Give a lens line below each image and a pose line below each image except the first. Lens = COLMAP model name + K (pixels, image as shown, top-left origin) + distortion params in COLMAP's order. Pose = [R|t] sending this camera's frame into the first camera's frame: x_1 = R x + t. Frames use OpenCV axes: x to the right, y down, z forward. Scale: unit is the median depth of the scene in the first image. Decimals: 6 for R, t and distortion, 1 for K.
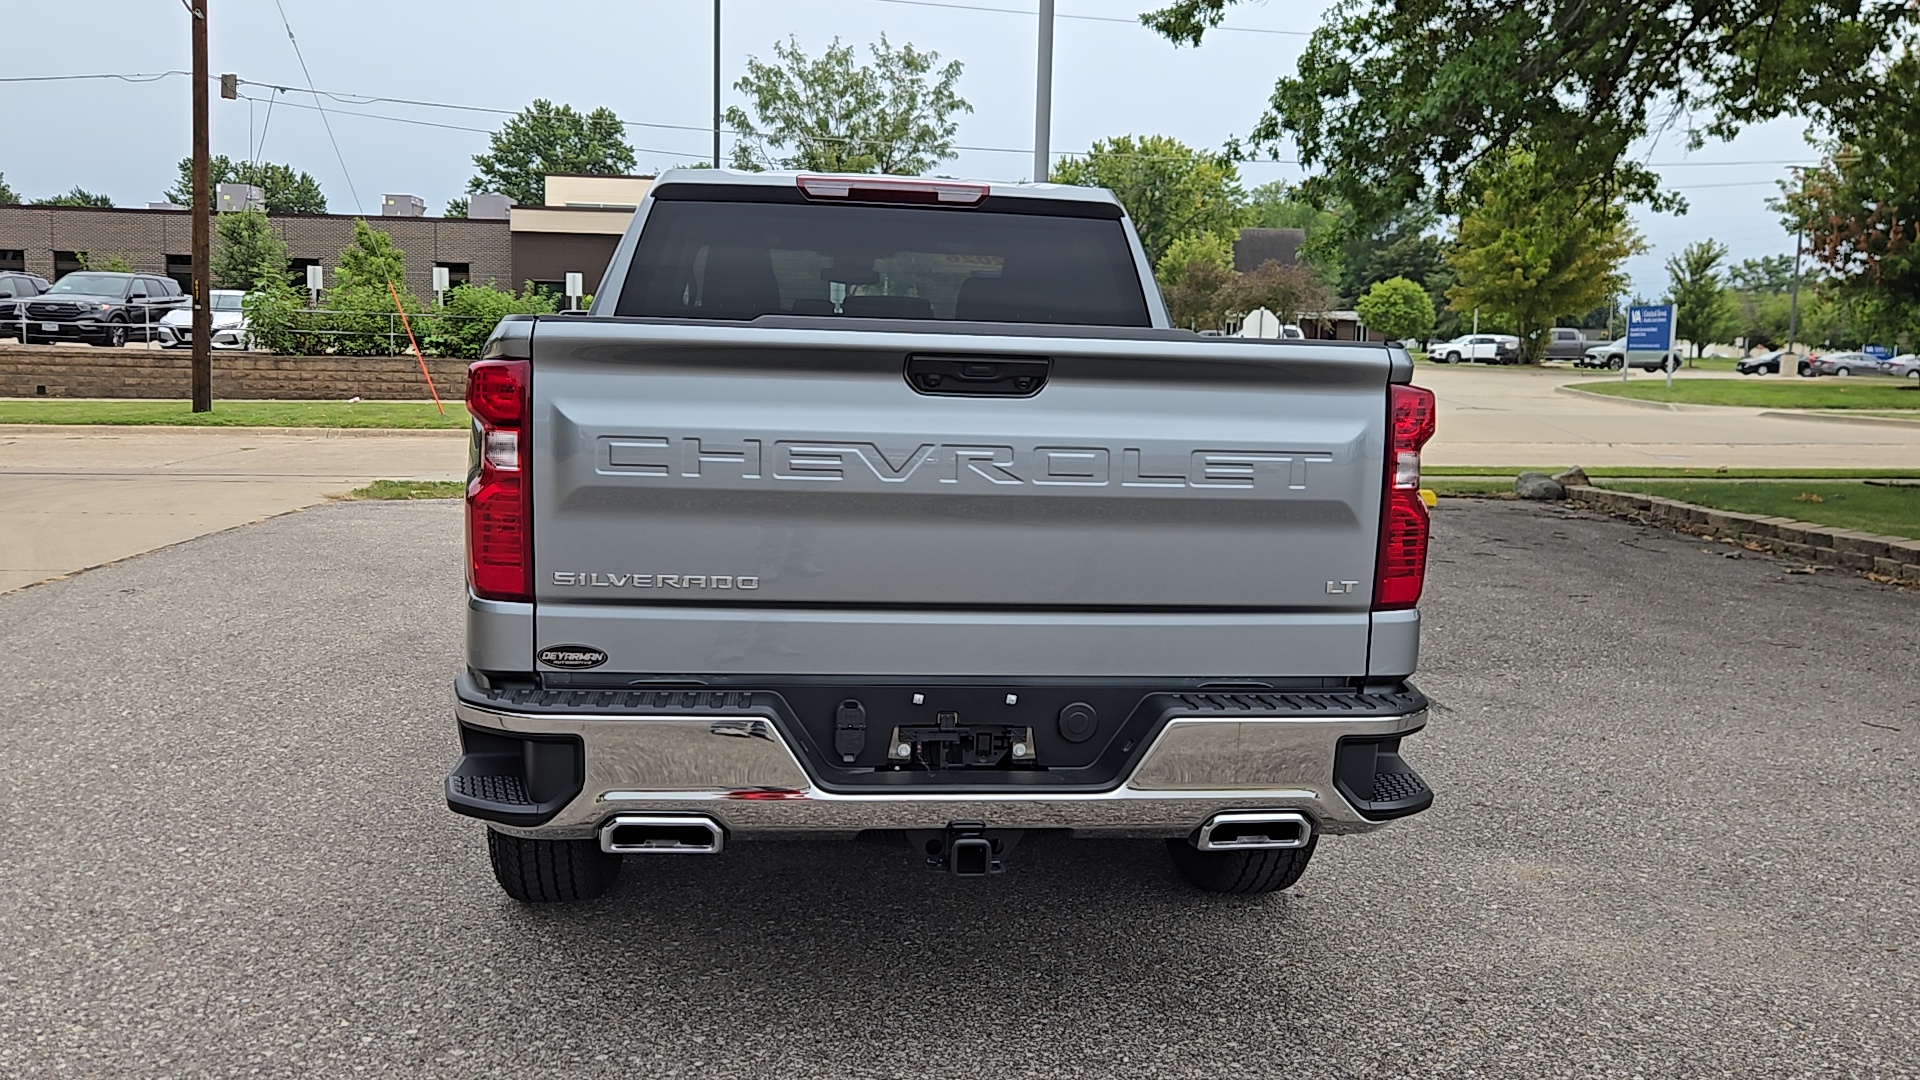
lens RADIAL K [[1602.6, 0, 945.1], [0, 1602.6, 530.4], [0, 0, 1]] dist [0.008788, -0.006653]
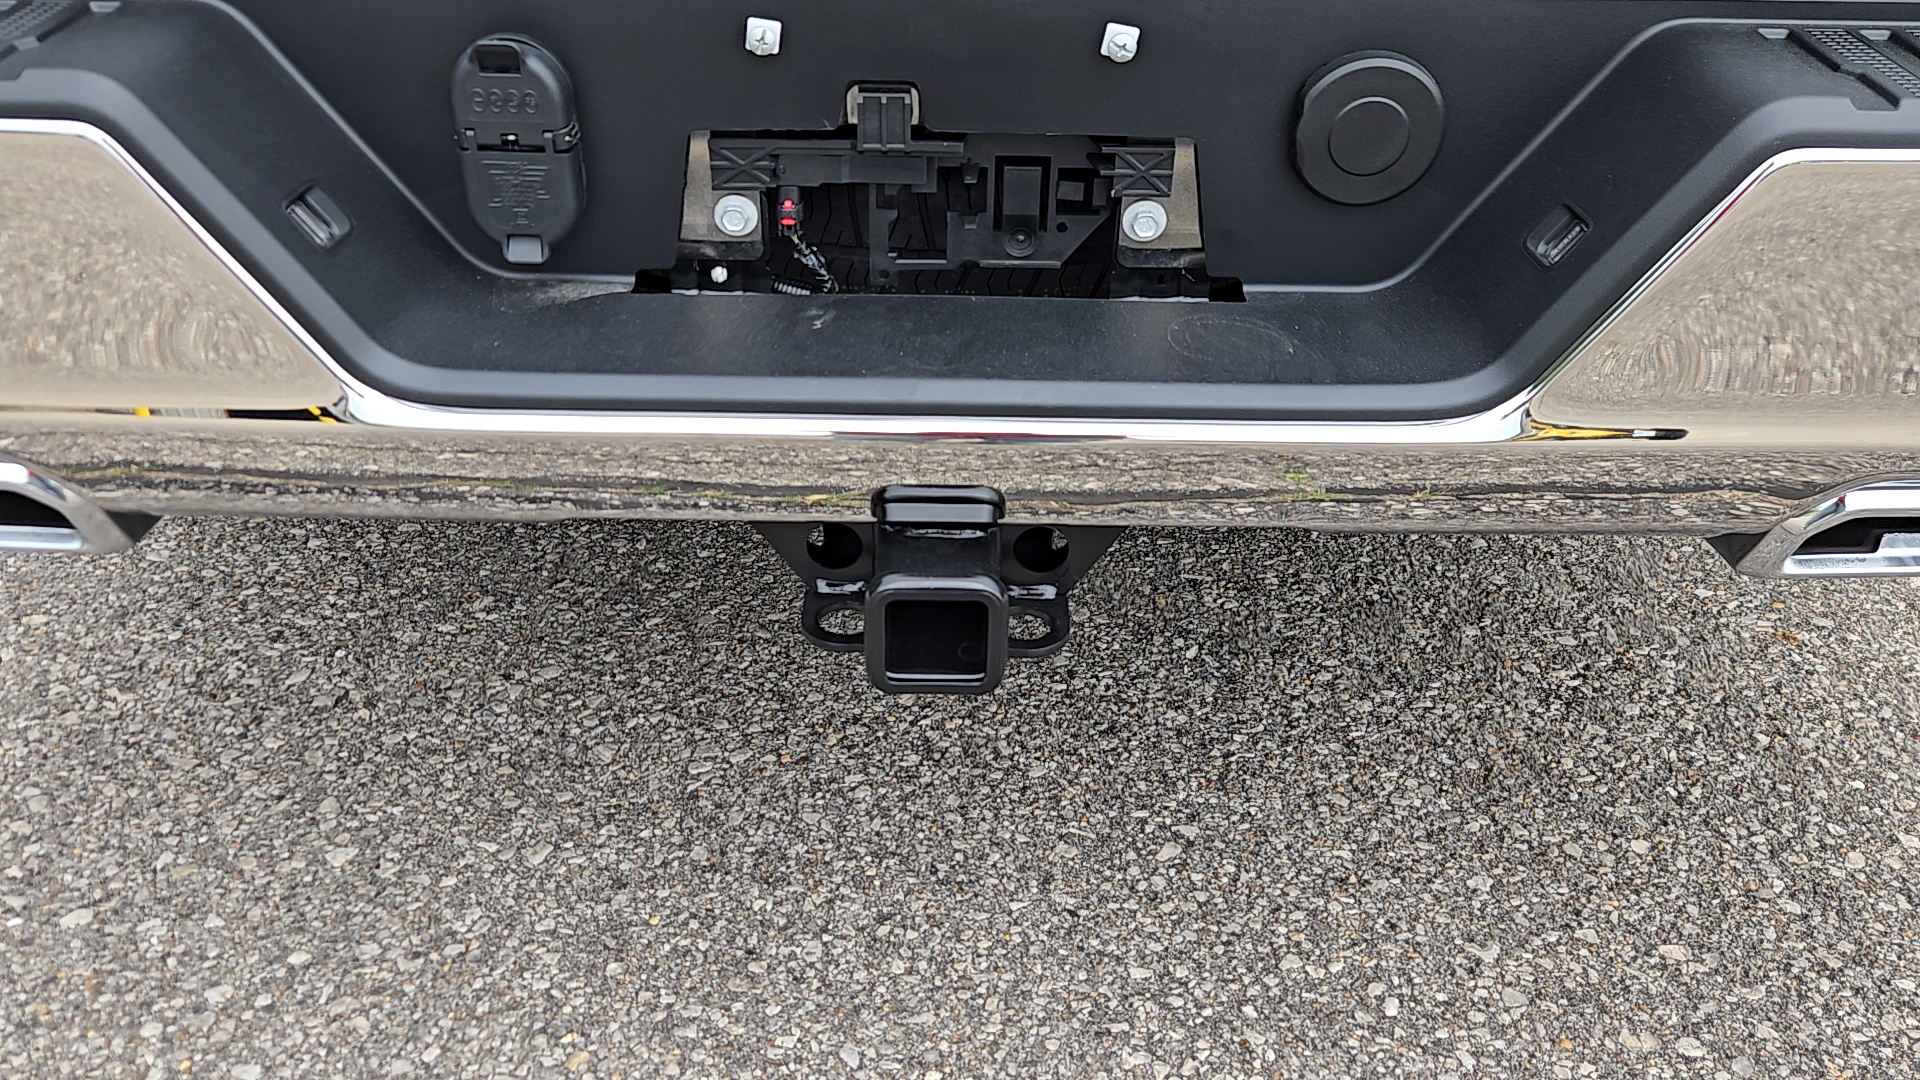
lens RADIAL K [[1602.6, 0, 959.1], [0, 1602.6, 533.8], [0, 0, 1]] dist [0.008788, -0.006653]
pose [[0.992741, 0.052425, -0.108242, 0.047462], [0.002957, 0.889086, 0.457730, 0.056498], [0.120233, -0.454727, 0.882478, 0.723083]]
